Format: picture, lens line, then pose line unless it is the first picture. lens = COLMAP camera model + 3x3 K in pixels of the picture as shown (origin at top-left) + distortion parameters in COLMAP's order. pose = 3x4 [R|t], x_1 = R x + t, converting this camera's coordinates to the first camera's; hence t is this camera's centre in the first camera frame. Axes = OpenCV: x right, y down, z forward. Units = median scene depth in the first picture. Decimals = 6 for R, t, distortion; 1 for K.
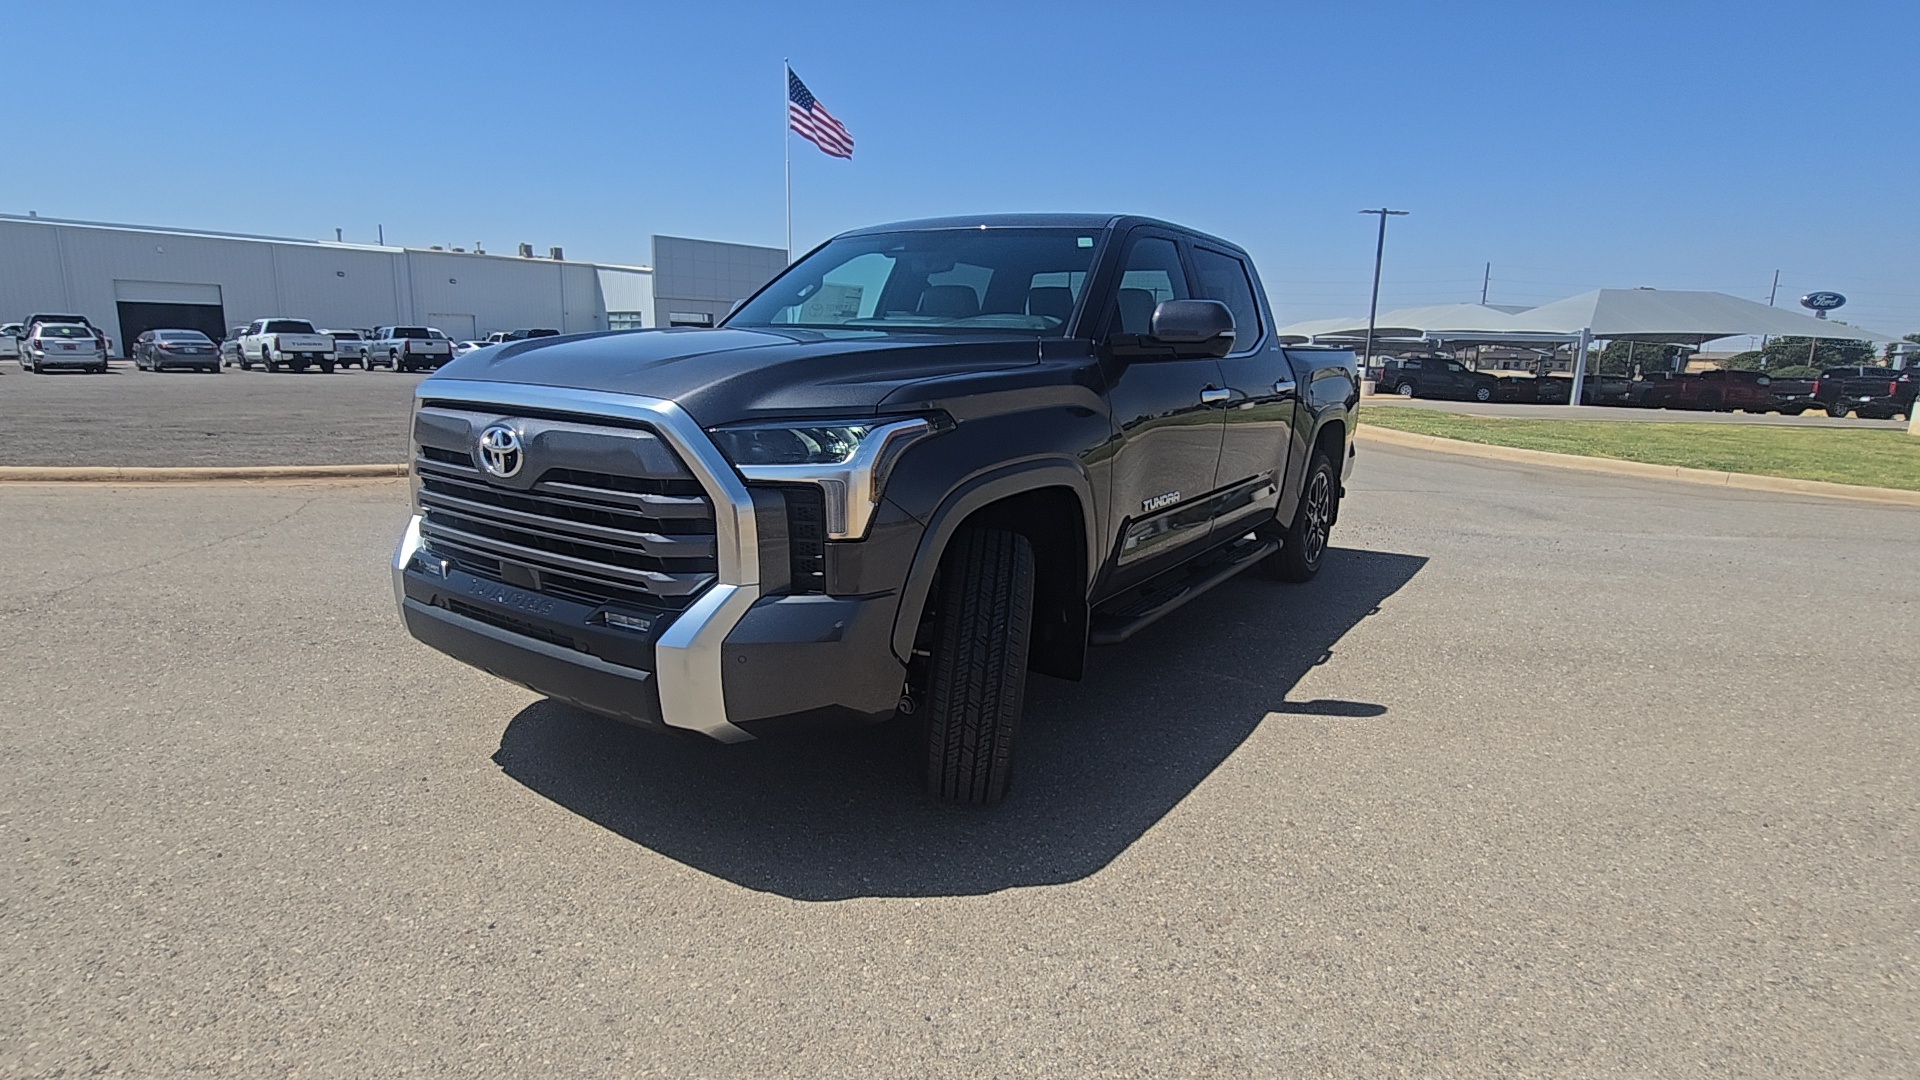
lens RADIAL K [[964.4, 0, 959.5], [0, 964.4, 568.8], [0, 0, 1]] dist [-0.005395, 0.002420]
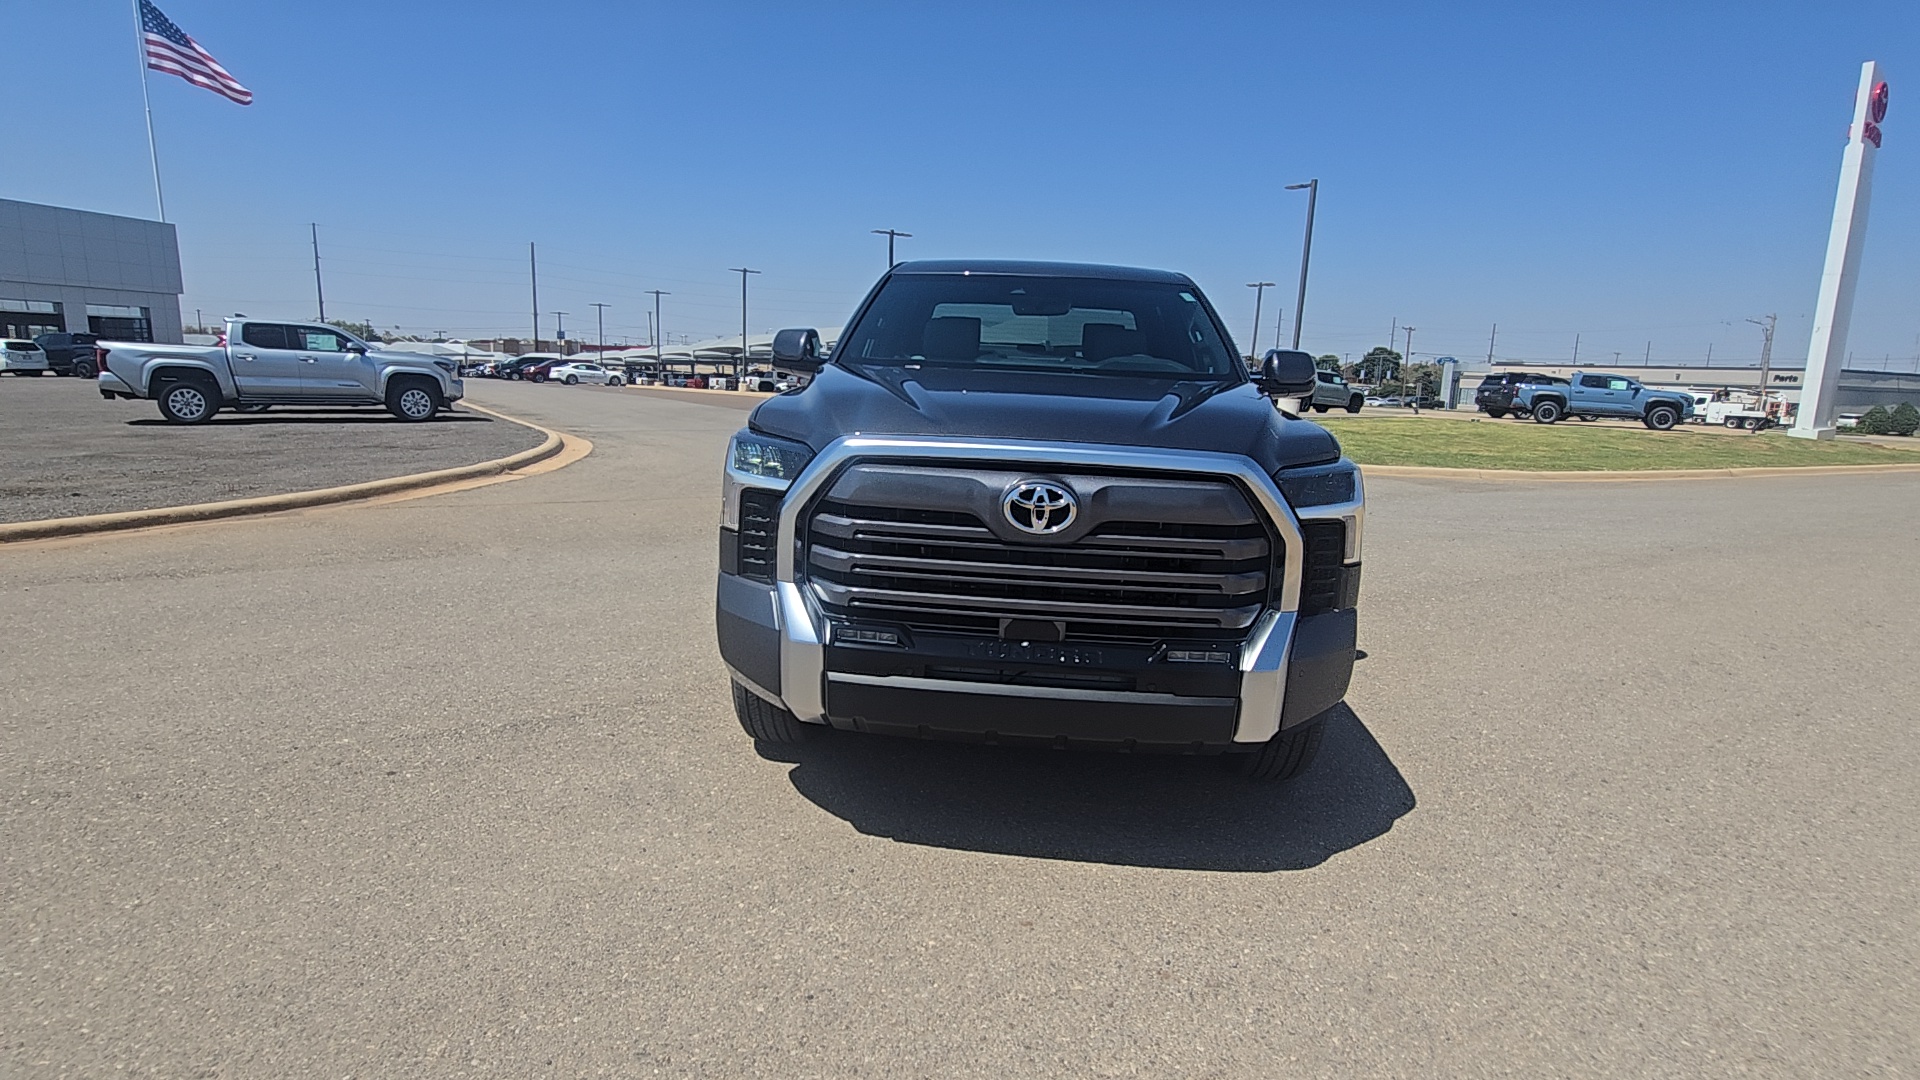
lens RADIAL K [[964.4, 0, 954.5], [0, 964.4, 545.9], [0, 0, 1]] dist [-0.005395, 0.002420]
pose [[0.862301, -0.090231, 0.498293, -0.708184], [0.102545, 0.994725, 0.002669, -0.063247], [-0.495906, 0.048796, 0.867004, 0.116399]]
